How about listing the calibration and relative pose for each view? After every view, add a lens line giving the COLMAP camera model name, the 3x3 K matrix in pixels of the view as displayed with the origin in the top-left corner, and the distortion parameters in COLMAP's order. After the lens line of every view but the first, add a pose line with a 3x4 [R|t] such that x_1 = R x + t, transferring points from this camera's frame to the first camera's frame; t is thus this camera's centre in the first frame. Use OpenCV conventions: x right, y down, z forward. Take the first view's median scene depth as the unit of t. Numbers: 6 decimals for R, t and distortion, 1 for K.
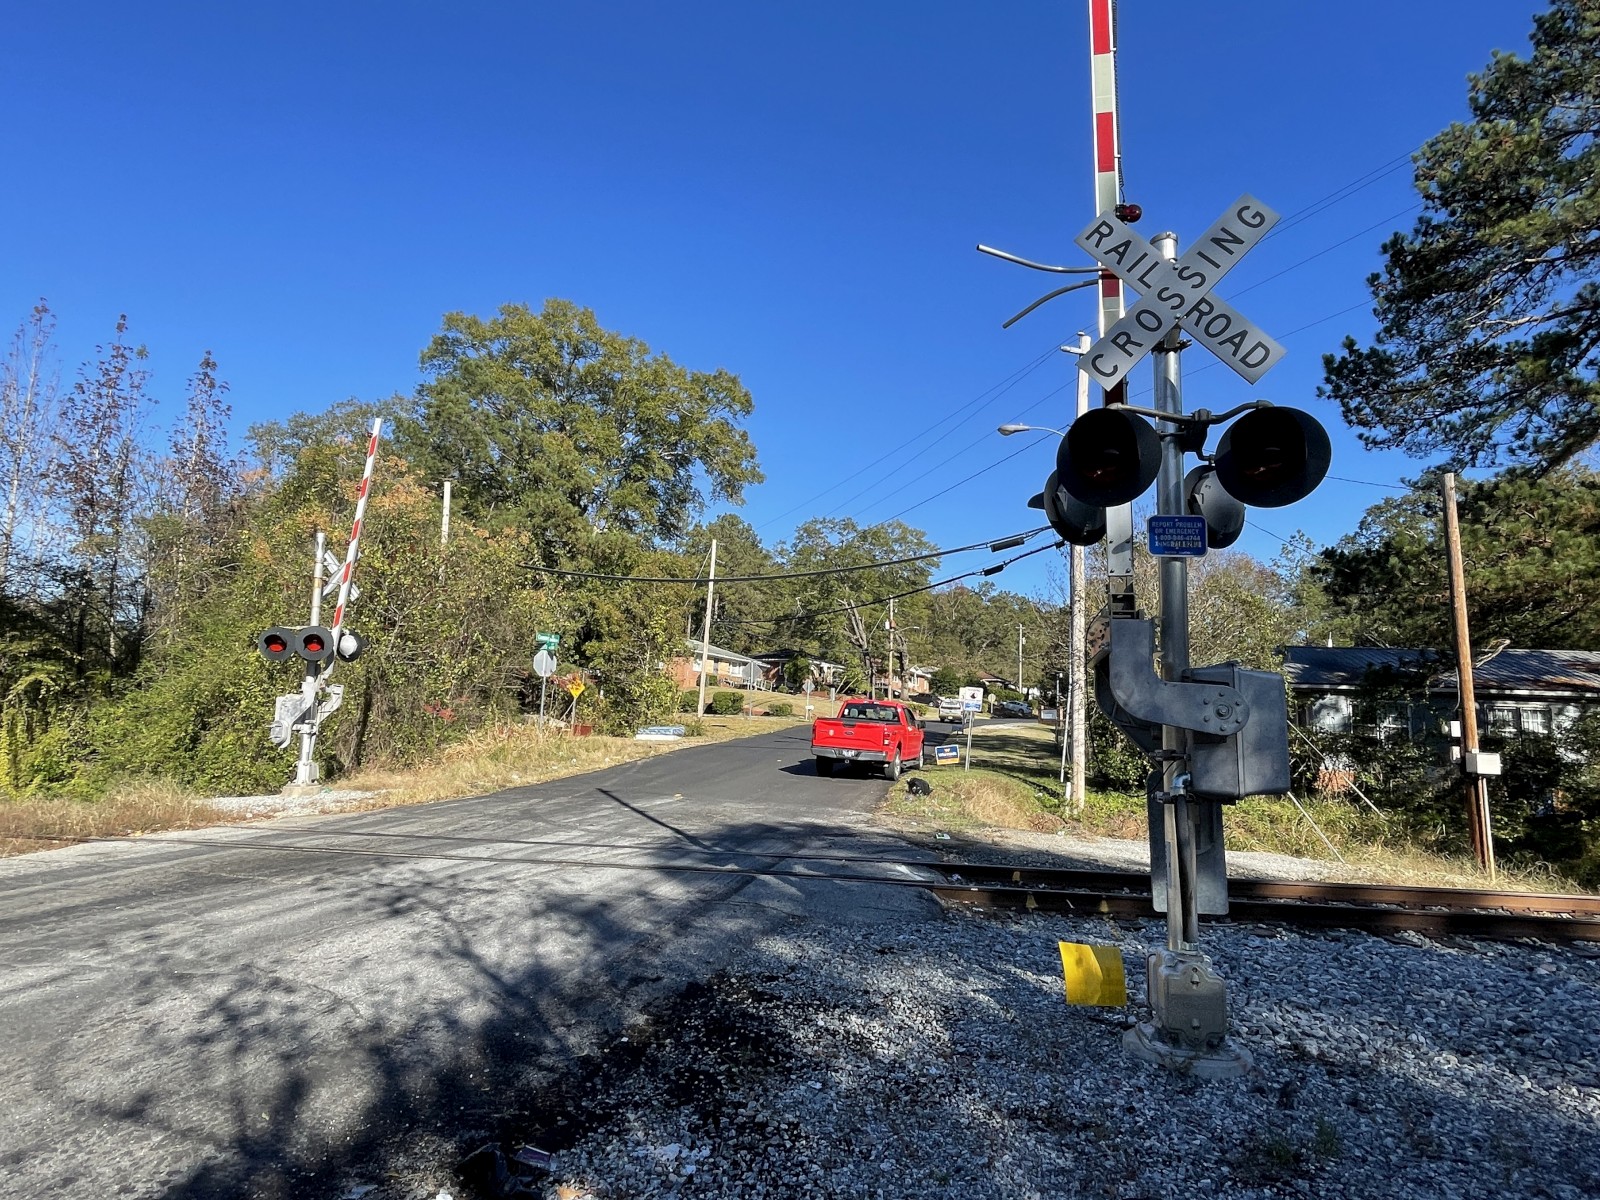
lens RADIAL K [[865.1, 0, 800.0], [0, 865.1, 600.0], [0, 0, 1]] dist [0.004821, 0.000494]
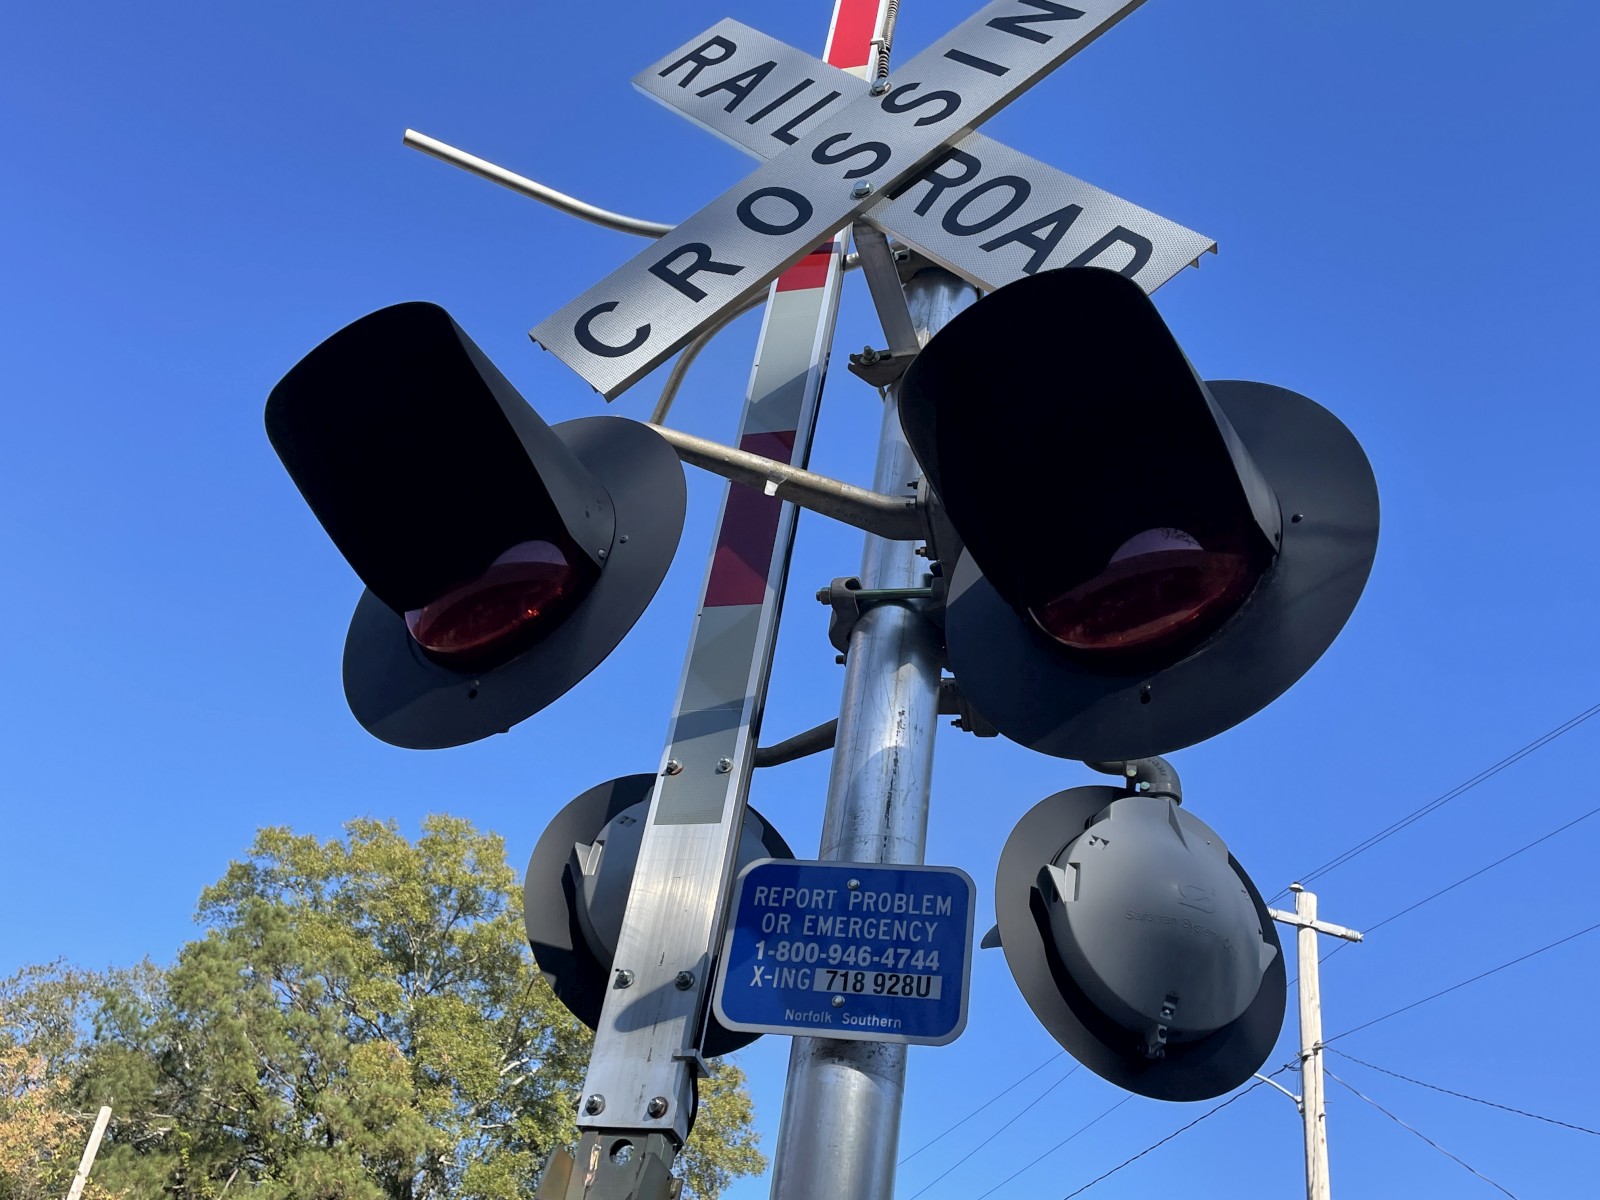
lens RADIAL K [[1448.0, 0, 800.0], [0, 1448.0, 600.0], [0, 0, 1]] dist [0.062744, -0.004696]
pose [[0.993697, 0.051908, -0.099353, 0.103426], [-0.095019, 0.860278, -0.500893, 0.009071], [0.059470, 0.507176, 0.859788, 0.141339]]
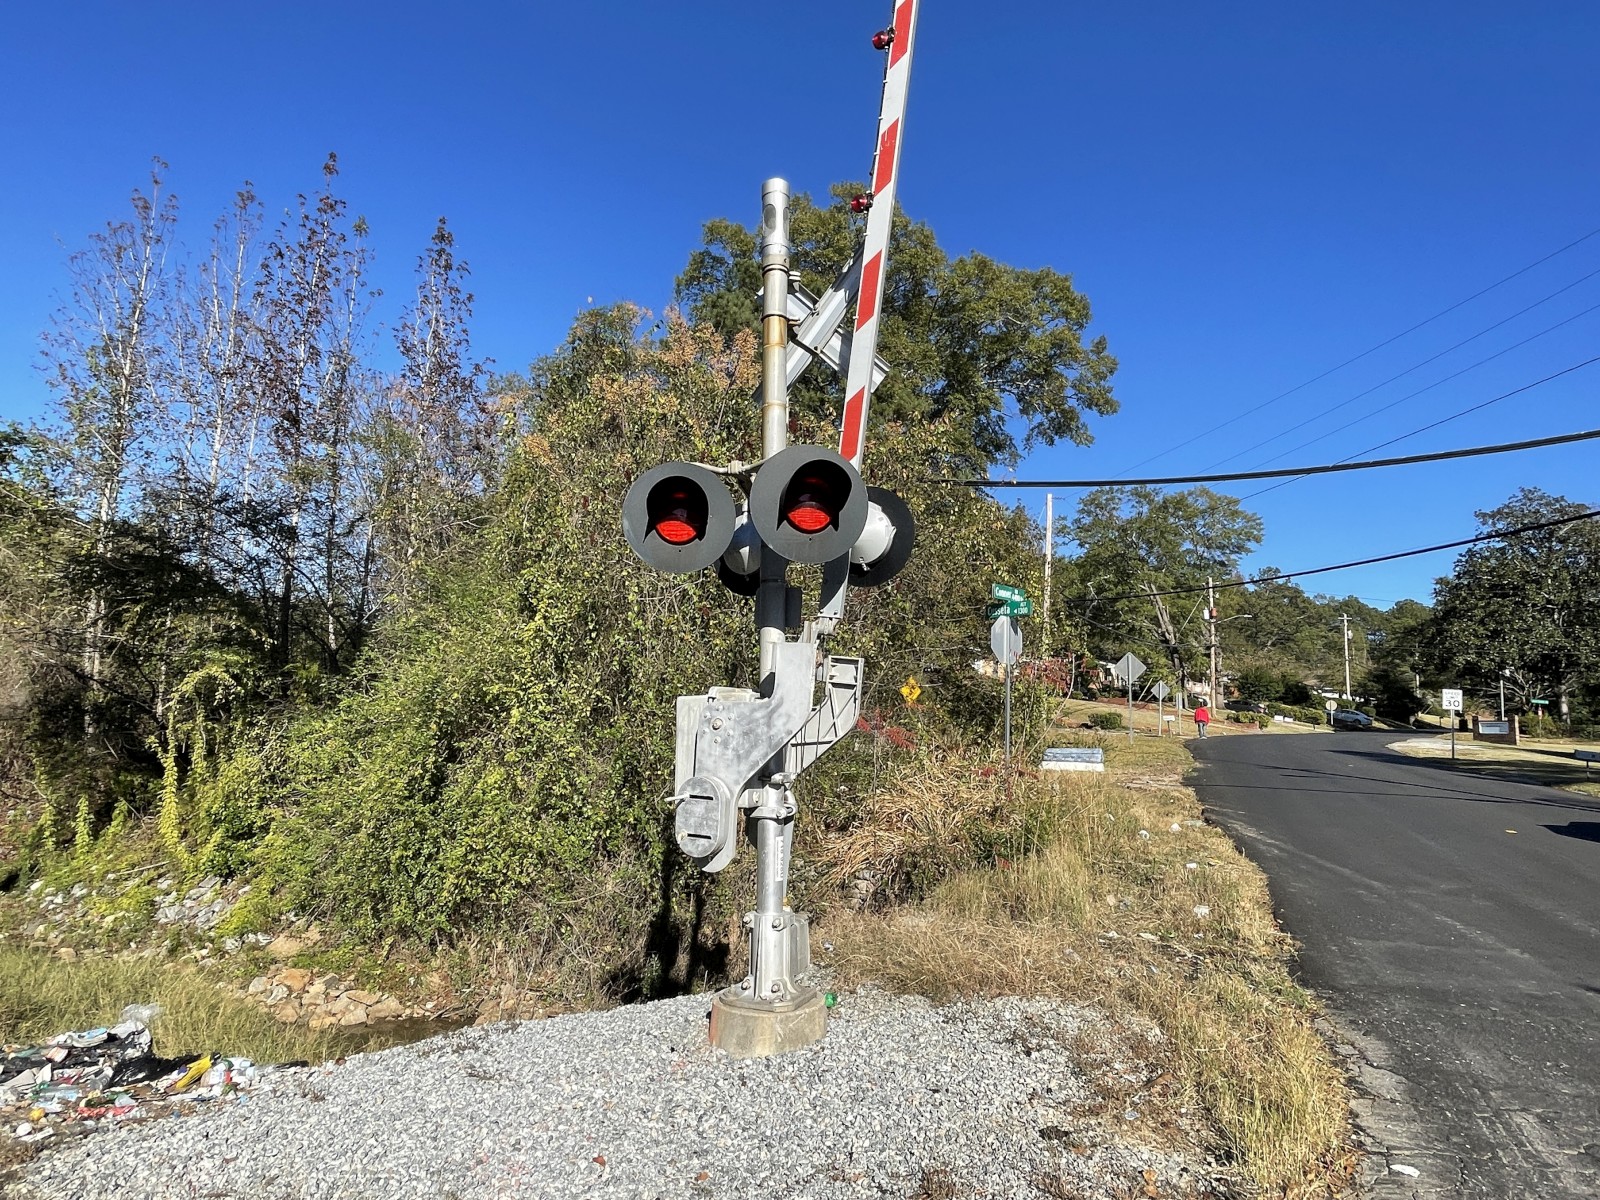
lens RADIAL K [[865.1, 0, 800.0], [0, 865.1, 600.0], [0, 0, 1]] dist [0.004821, 0.000494]
pose [[0.978031, -0.028210, -0.206542, -0.334338], [0.026096, 0.999576, -0.012952, 0.055949], [0.206819, 0.007277, 0.978352, 0.477319]]
